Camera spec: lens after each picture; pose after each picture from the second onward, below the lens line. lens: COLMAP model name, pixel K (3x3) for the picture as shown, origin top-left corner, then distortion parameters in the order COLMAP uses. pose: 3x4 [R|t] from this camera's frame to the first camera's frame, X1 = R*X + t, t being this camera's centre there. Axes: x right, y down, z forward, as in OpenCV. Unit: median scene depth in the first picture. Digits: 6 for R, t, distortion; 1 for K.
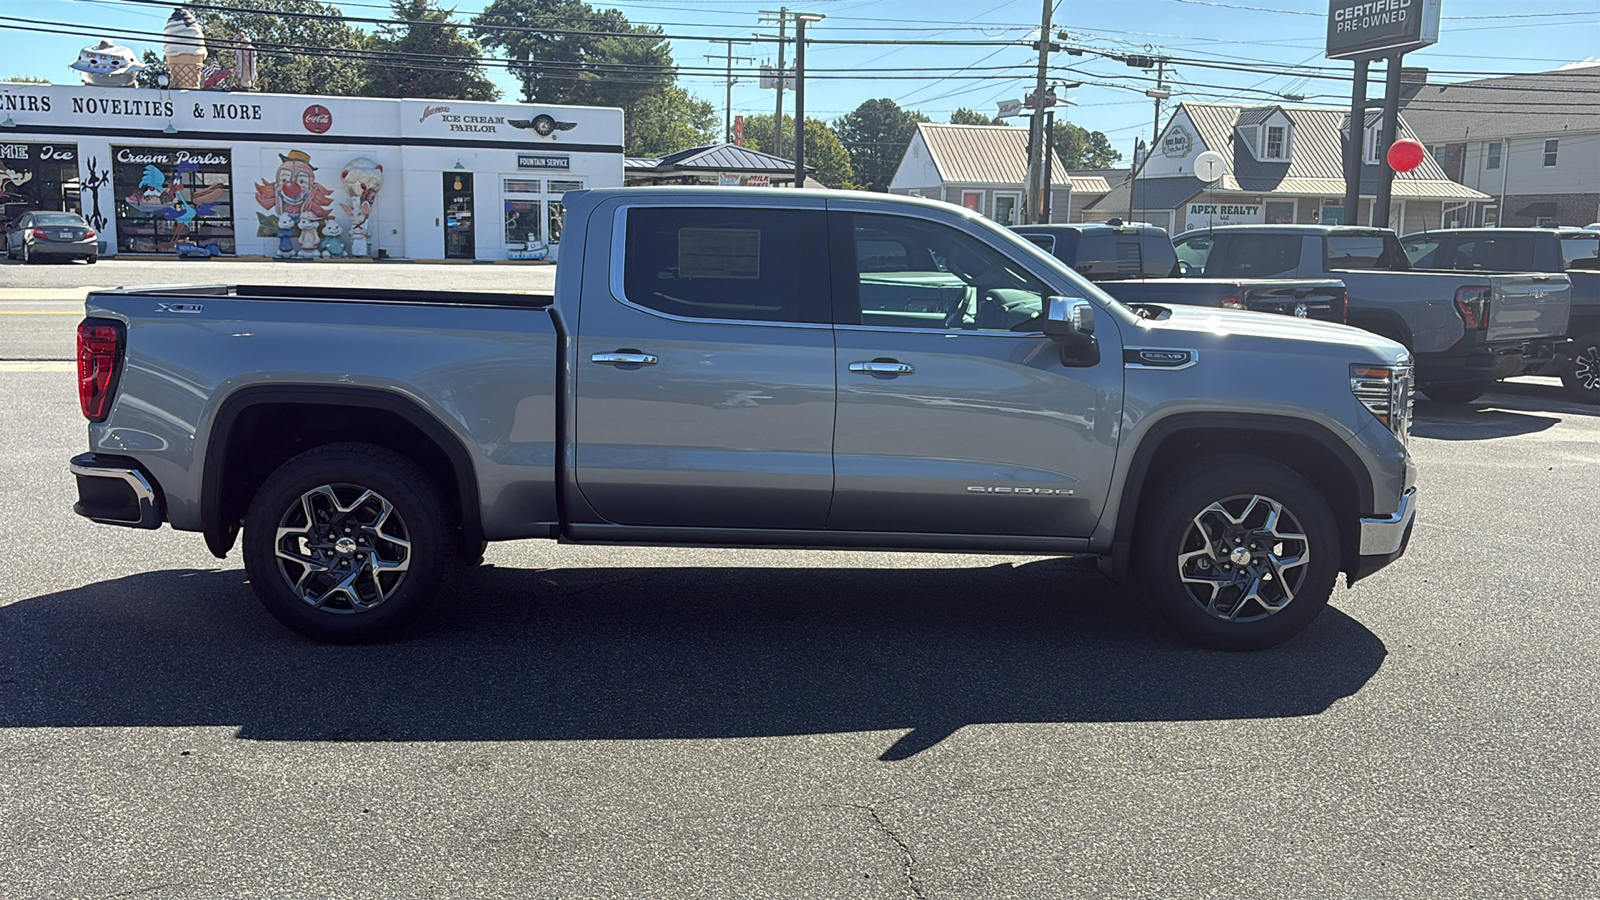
lens RADIAL K [[1460.1, 0, 788.2], [0, 1460.1, 453.7], [0, 0, 1]] dist [0.014887, 0.025439]
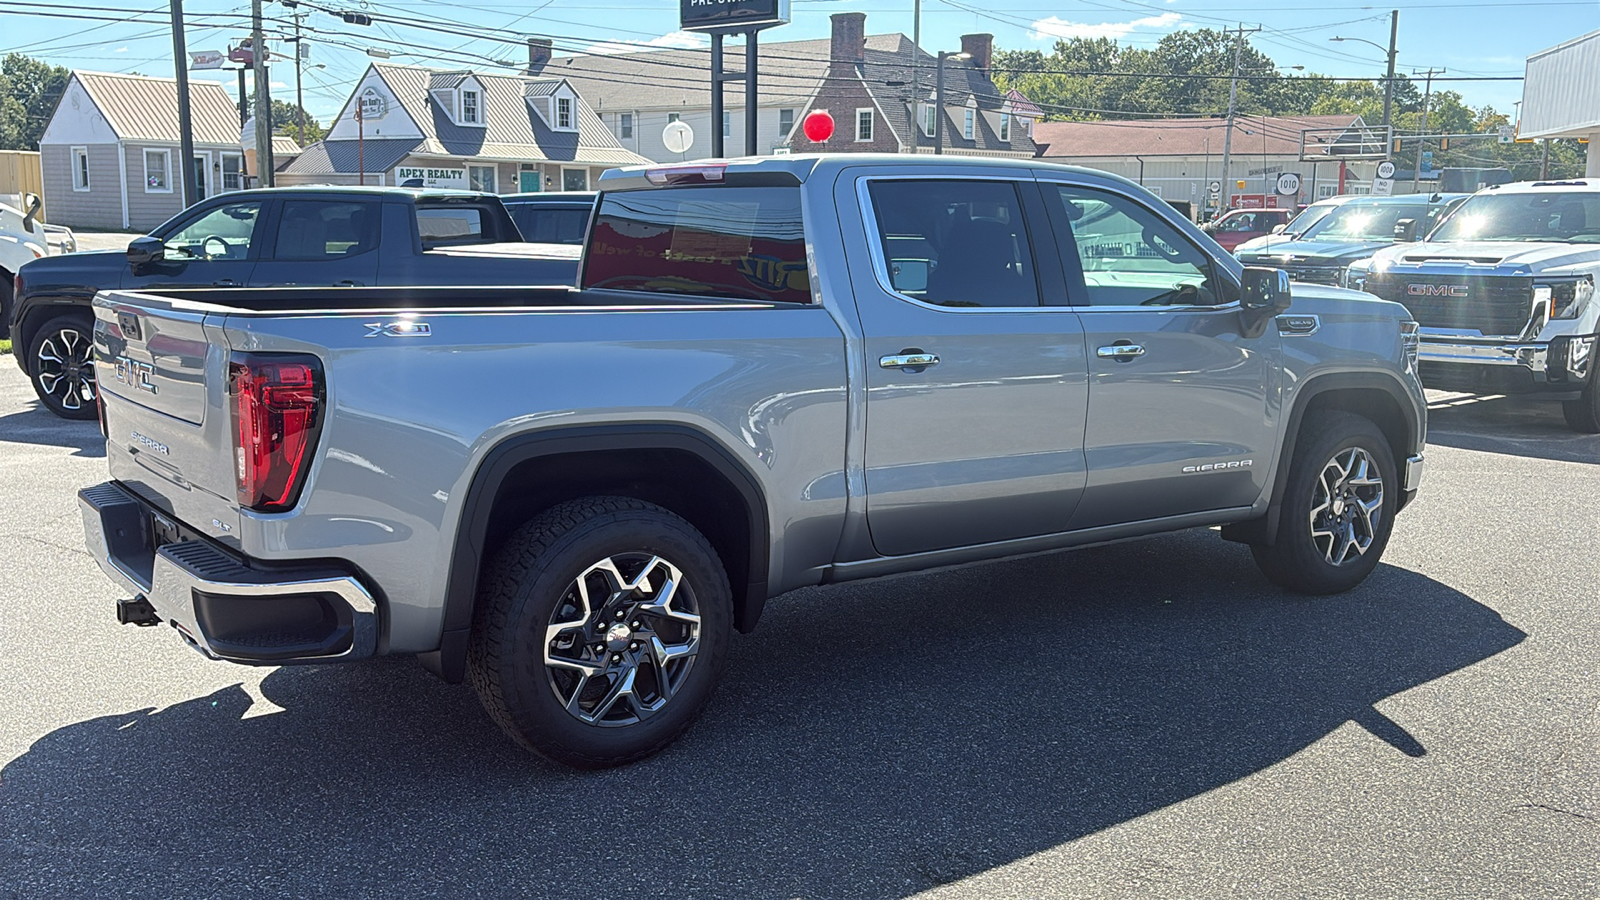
lens RADIAL K [[1460.1, 0, 788.2], [0, 1460.1, 453.7], [0, 0, 1]] dist [0.014887, 0.025439]
pose [[0.831123, -0.100907, 0.546857, -0.080676], [0.087391, 0.994880, 0.050759, -0.007589], [-0.549179, 0.005603, 0.835686, 0.042427]]
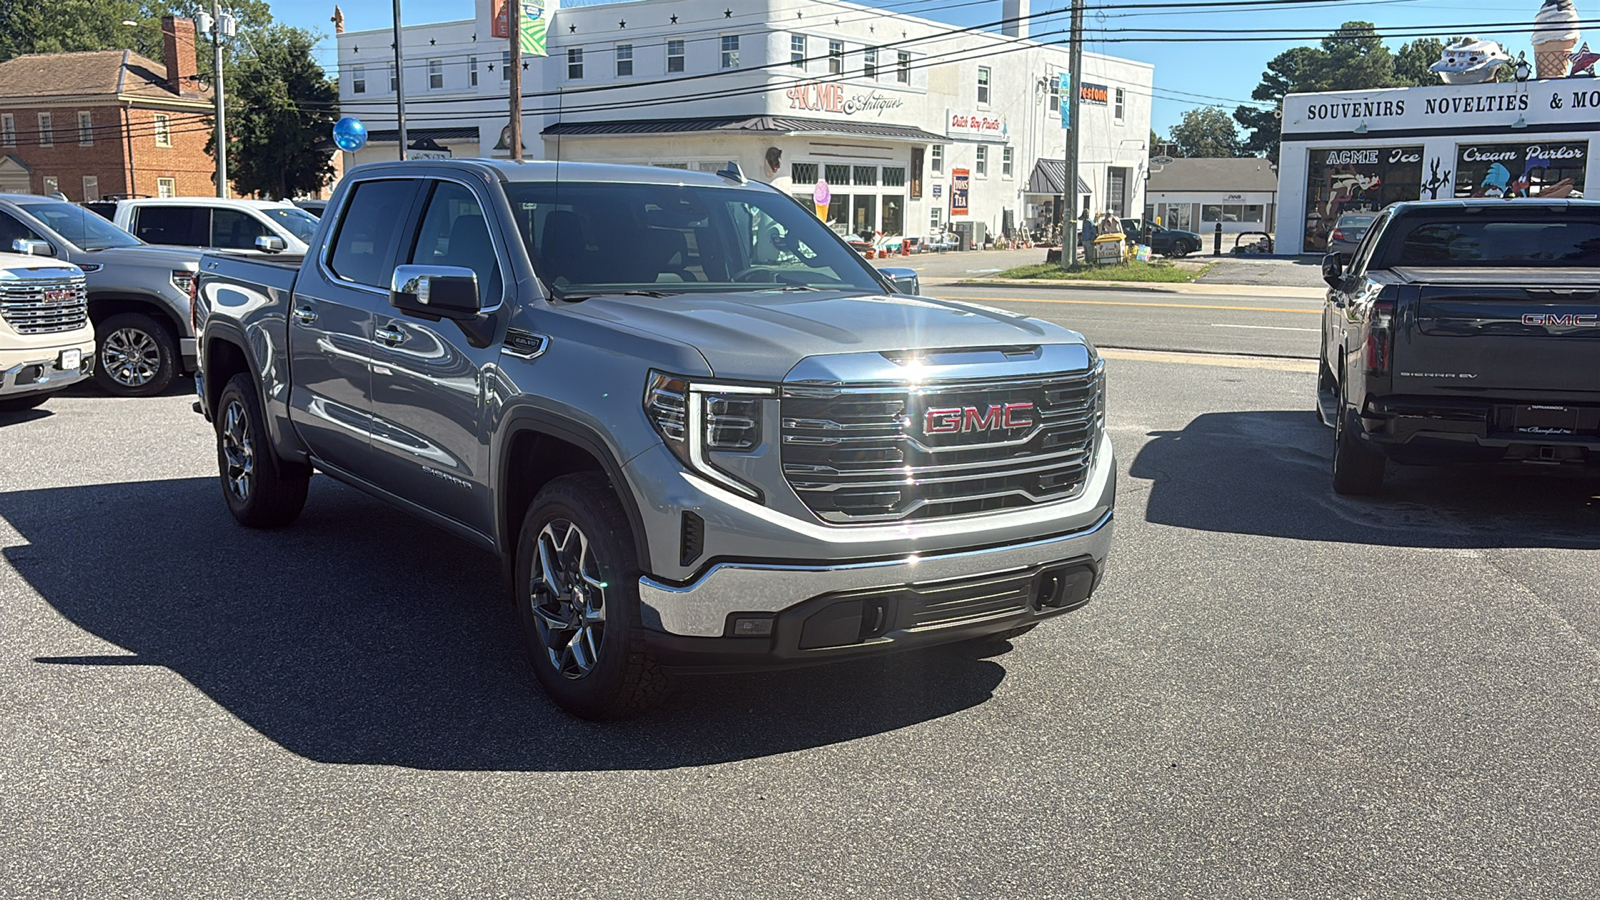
lens RADIAL K [[1483.1, 0, 786.6], [0, 1483.1, 484.9], [0, 0, 1]] dist [0.031575, -0.015965]
pose [[0.555158, 0.135150, -0.820692, 0.136438], [-0.124081, 0.989126, 0.078952, -0.009193], [0.822438, 0.058001, 0.565890, 0.082949]]
